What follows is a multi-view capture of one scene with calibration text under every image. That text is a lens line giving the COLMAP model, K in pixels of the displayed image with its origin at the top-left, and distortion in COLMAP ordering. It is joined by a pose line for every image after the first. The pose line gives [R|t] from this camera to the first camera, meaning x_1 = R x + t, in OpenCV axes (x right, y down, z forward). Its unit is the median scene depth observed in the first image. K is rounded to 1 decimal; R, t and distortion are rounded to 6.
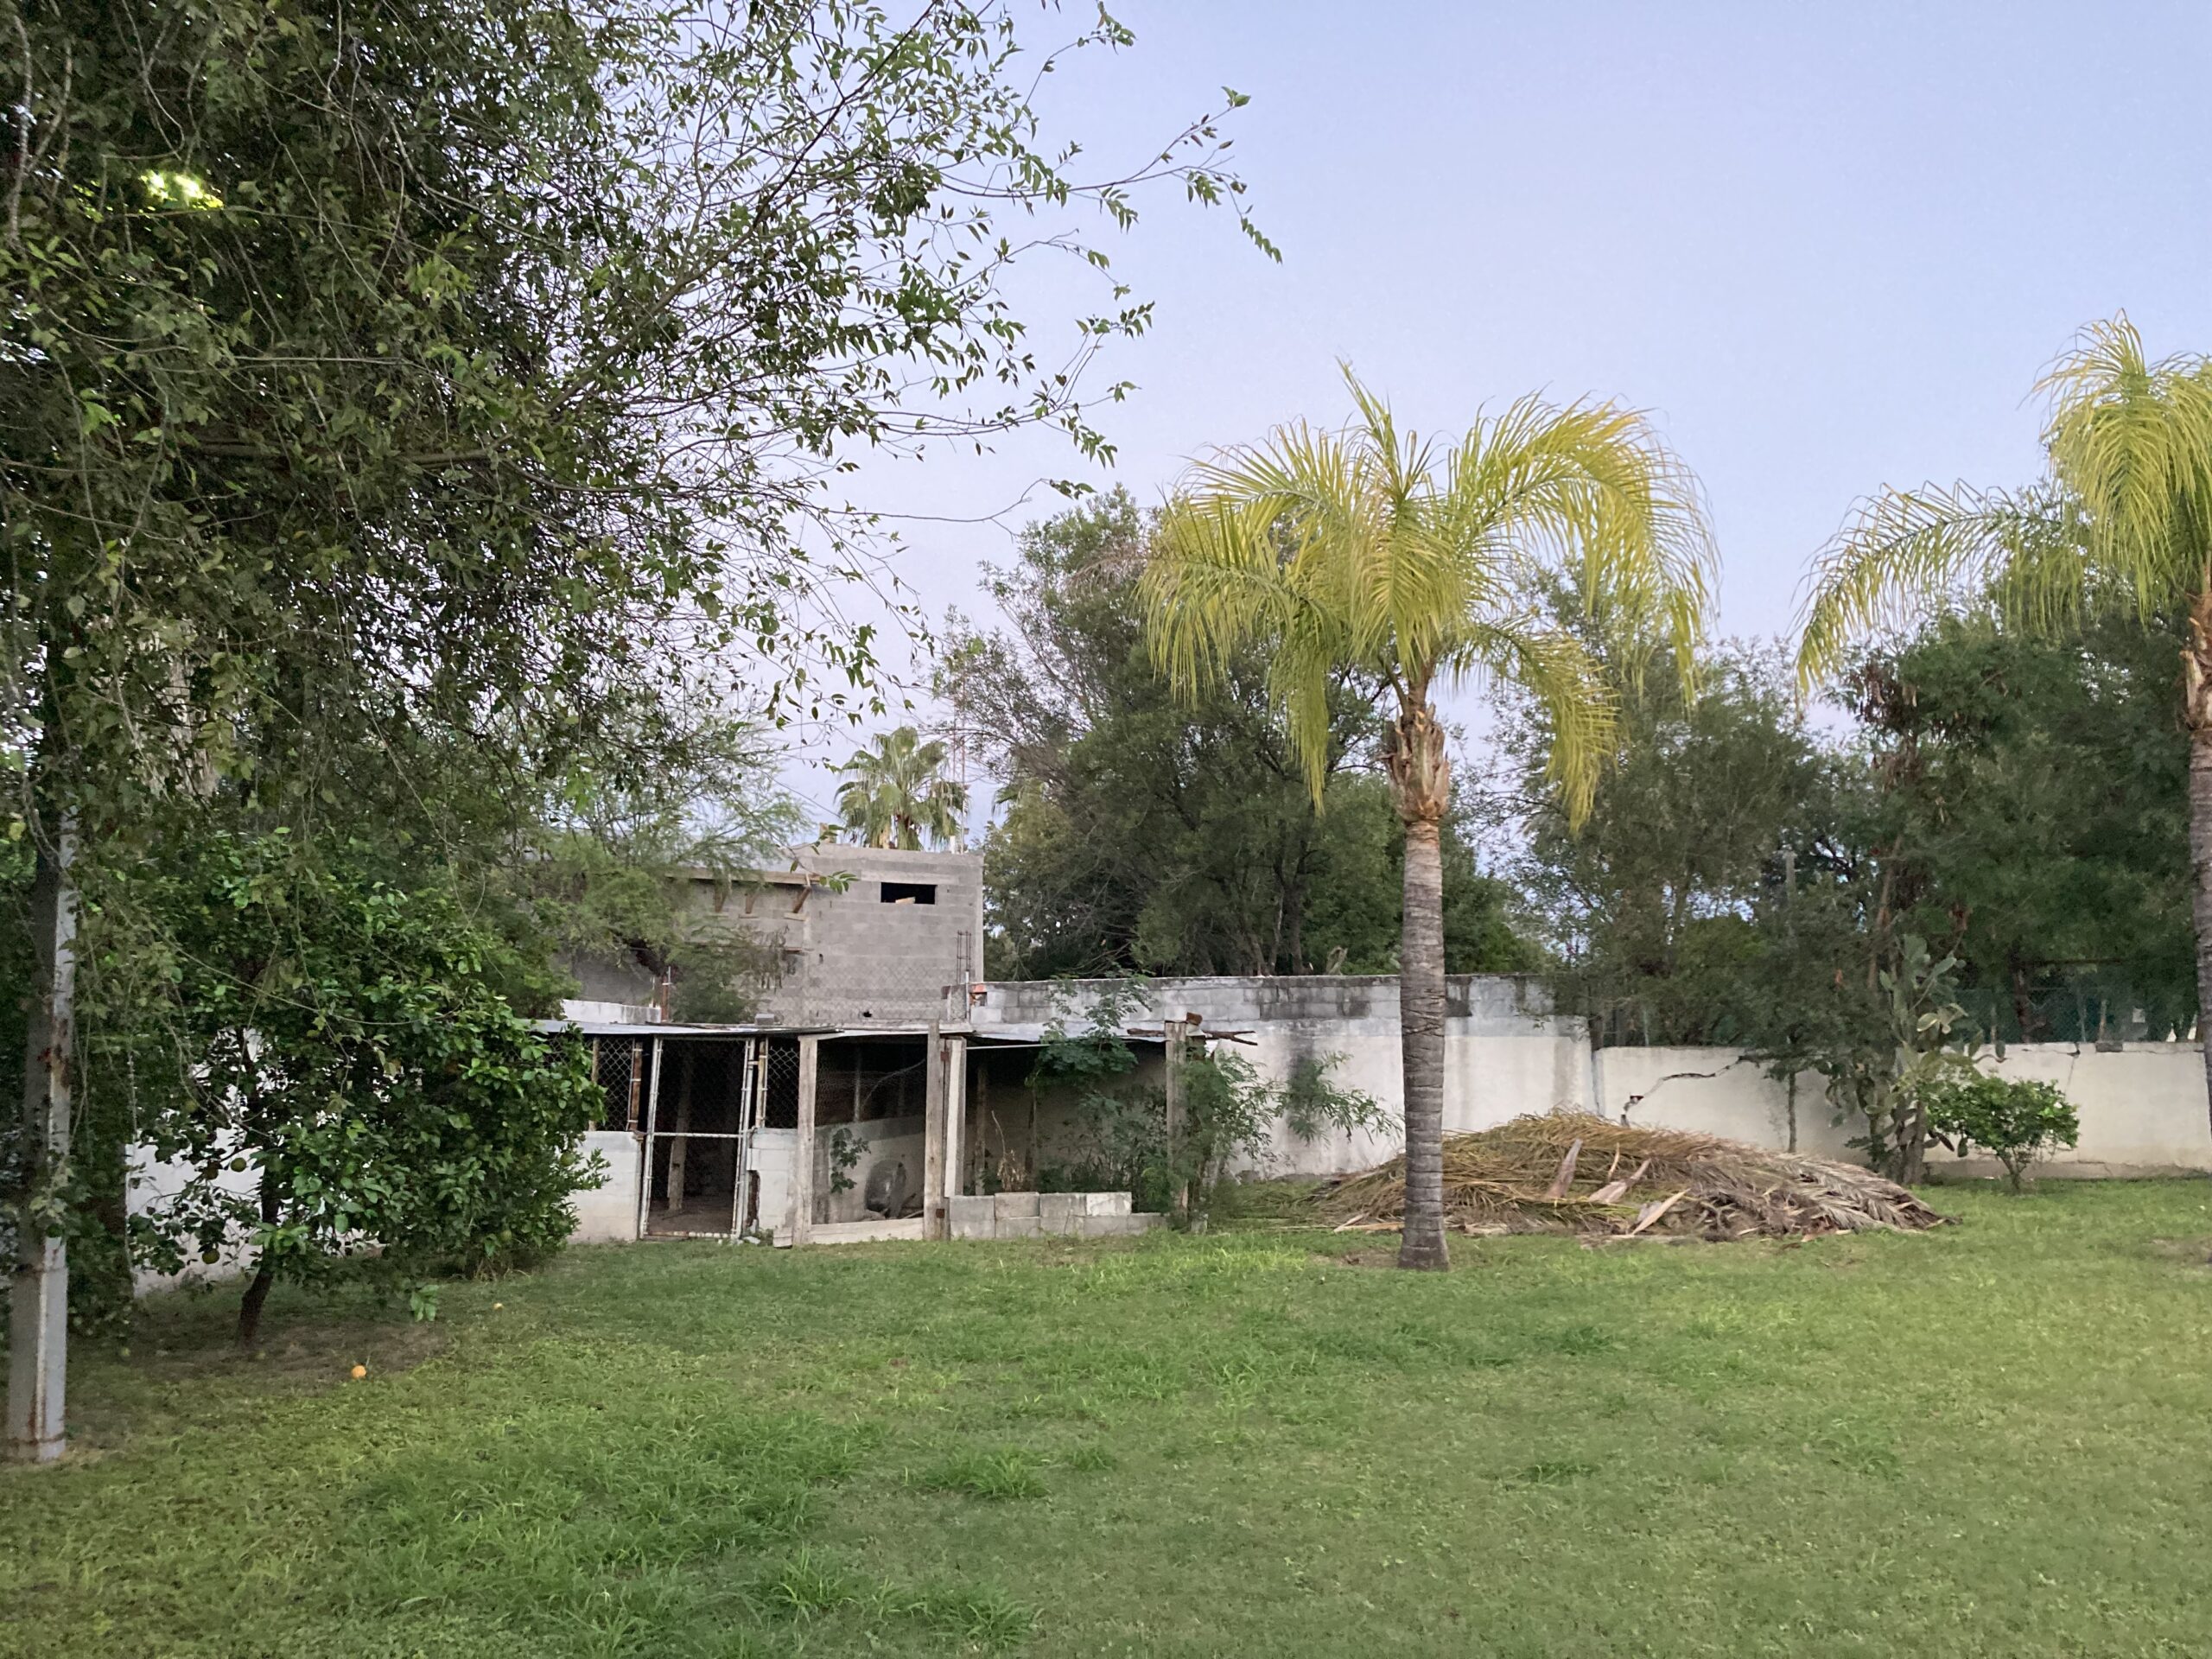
lens RADIAL K [[1776.2, 0, 1150.1], [0, 1776.2, 809.7], [0, 0, 1]] dist [0.151560, -0.368775]
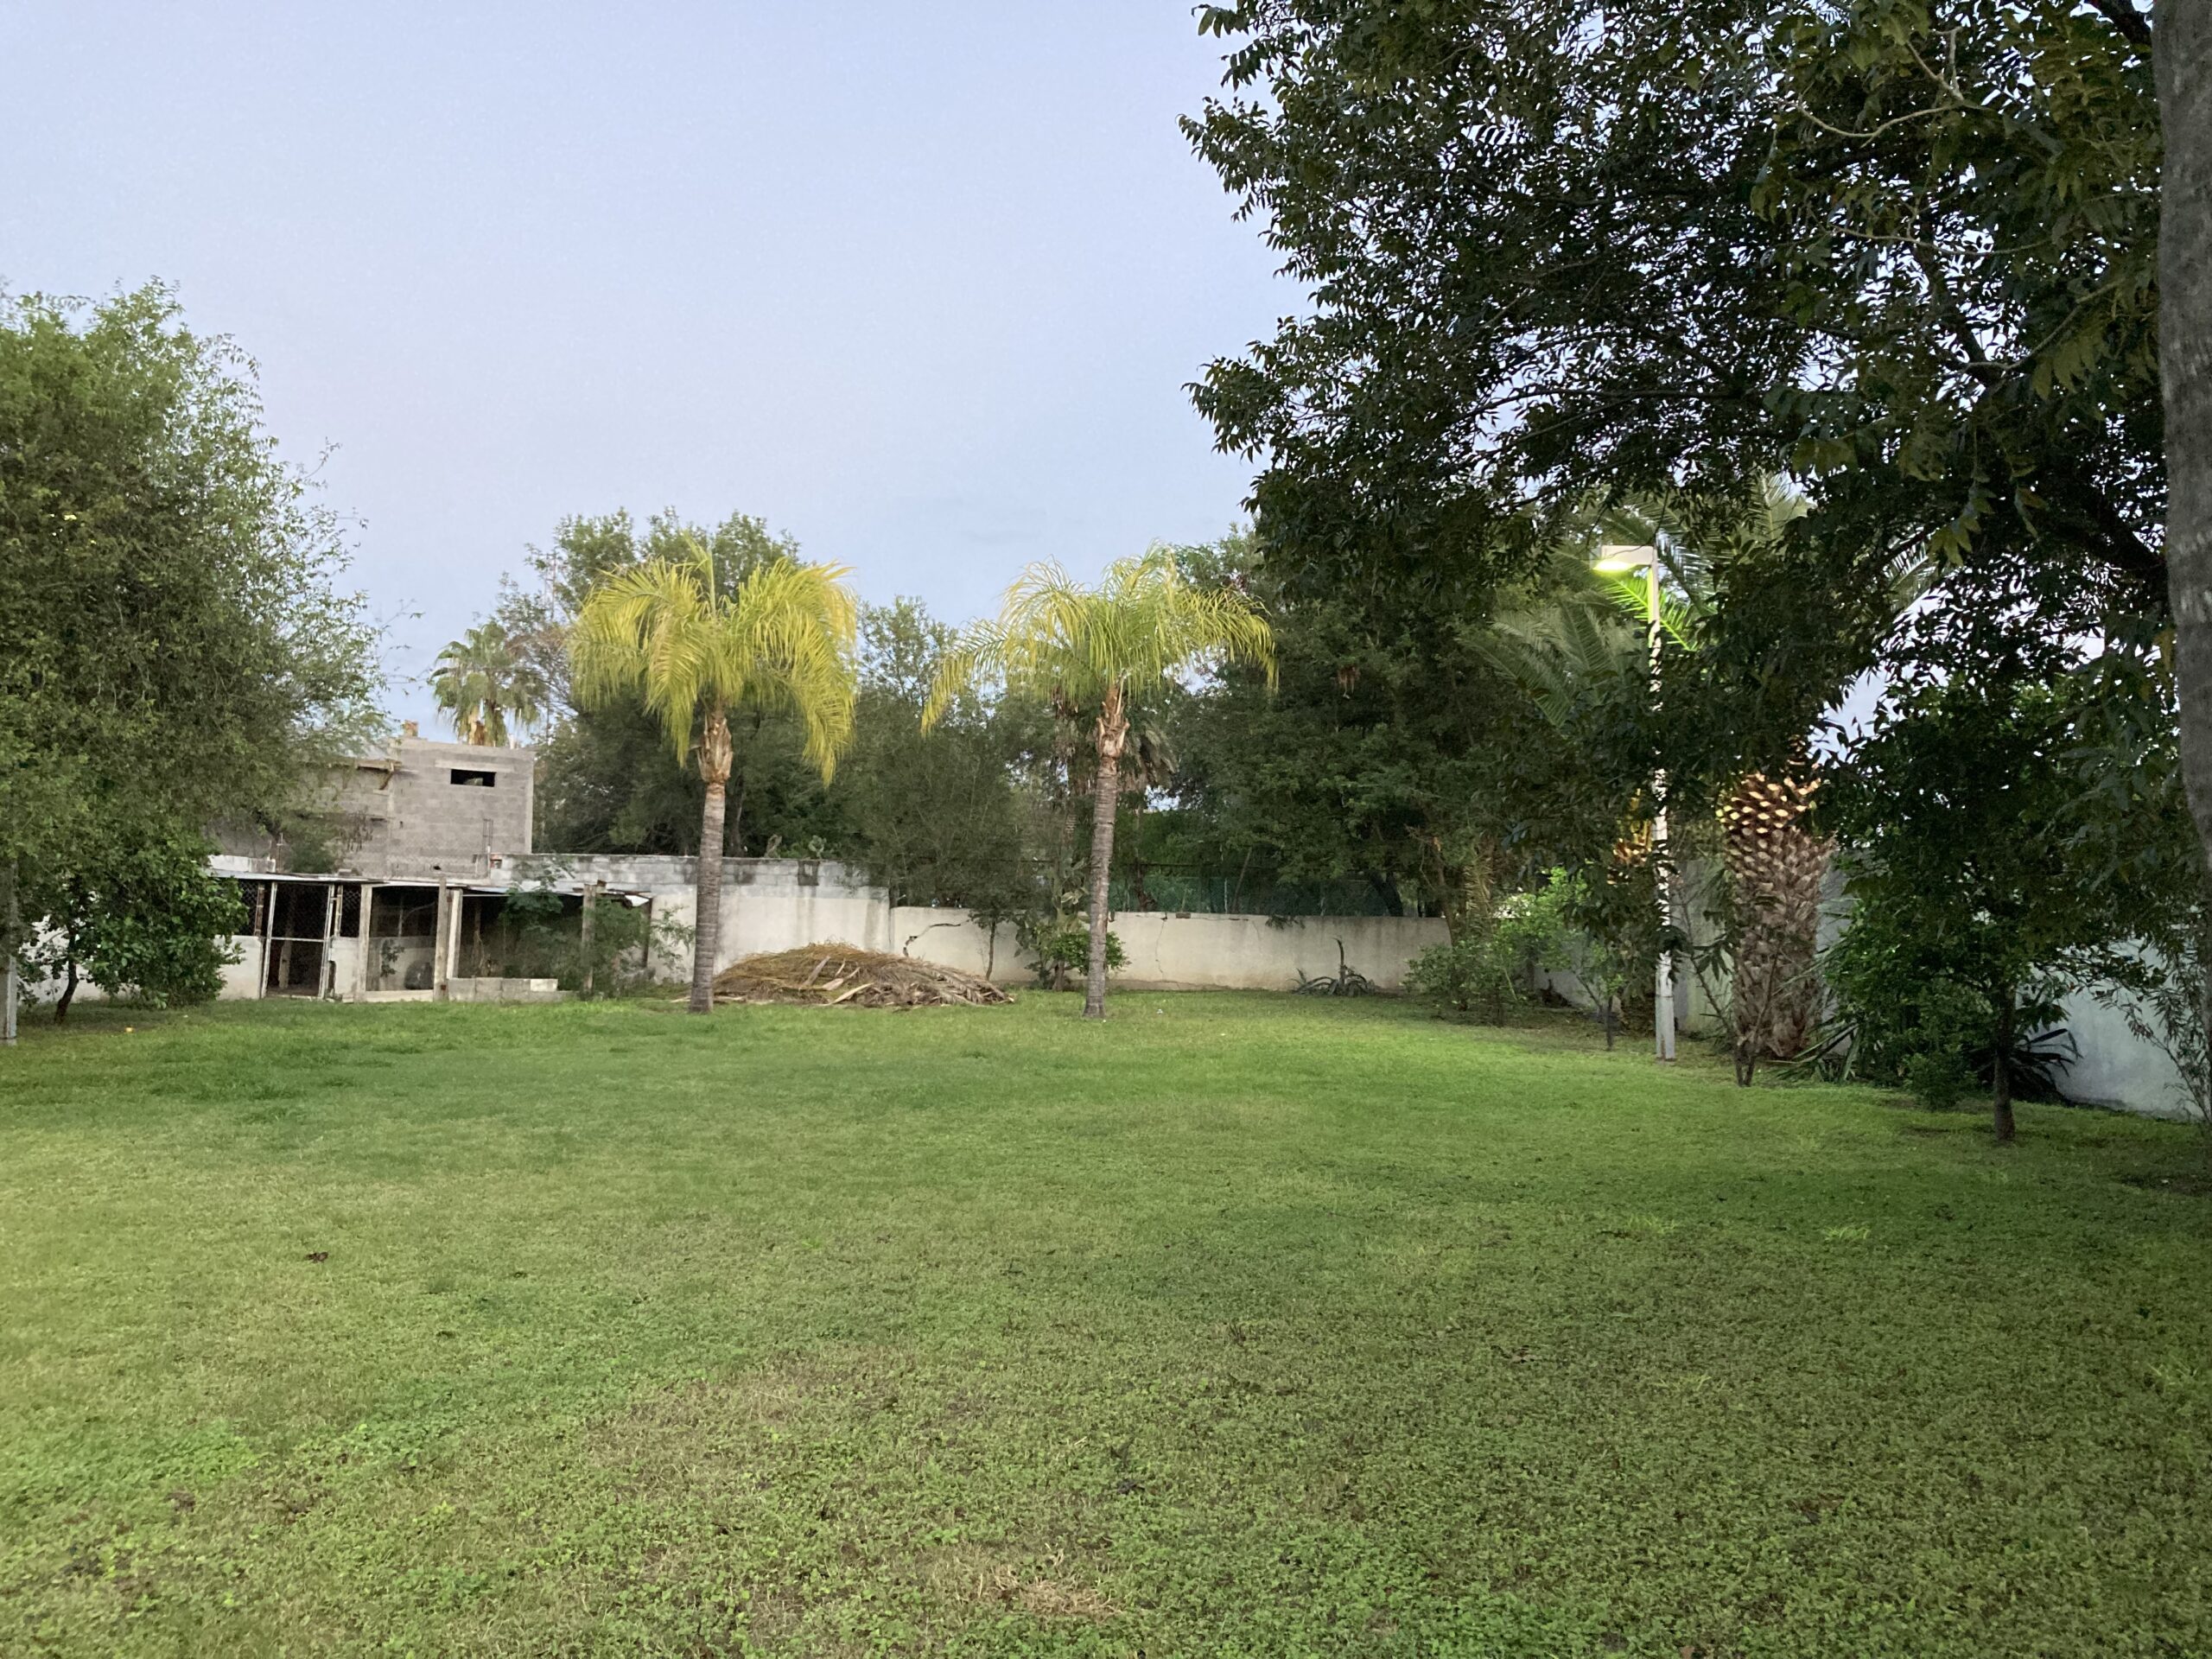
lens RADIAL K [[1789.0, 0, 1097.5], [0, 1789.0, 827.2], [0, 0, 1]] dist [0.085795, -0.158119]
pose [[0.985761, 0.040368, 0.163235, 0.201202], [-0.054626, 0.994982, 0.083821, -0.104786], [-0.159032, -0.091545, 0.983020, -0.758579]]
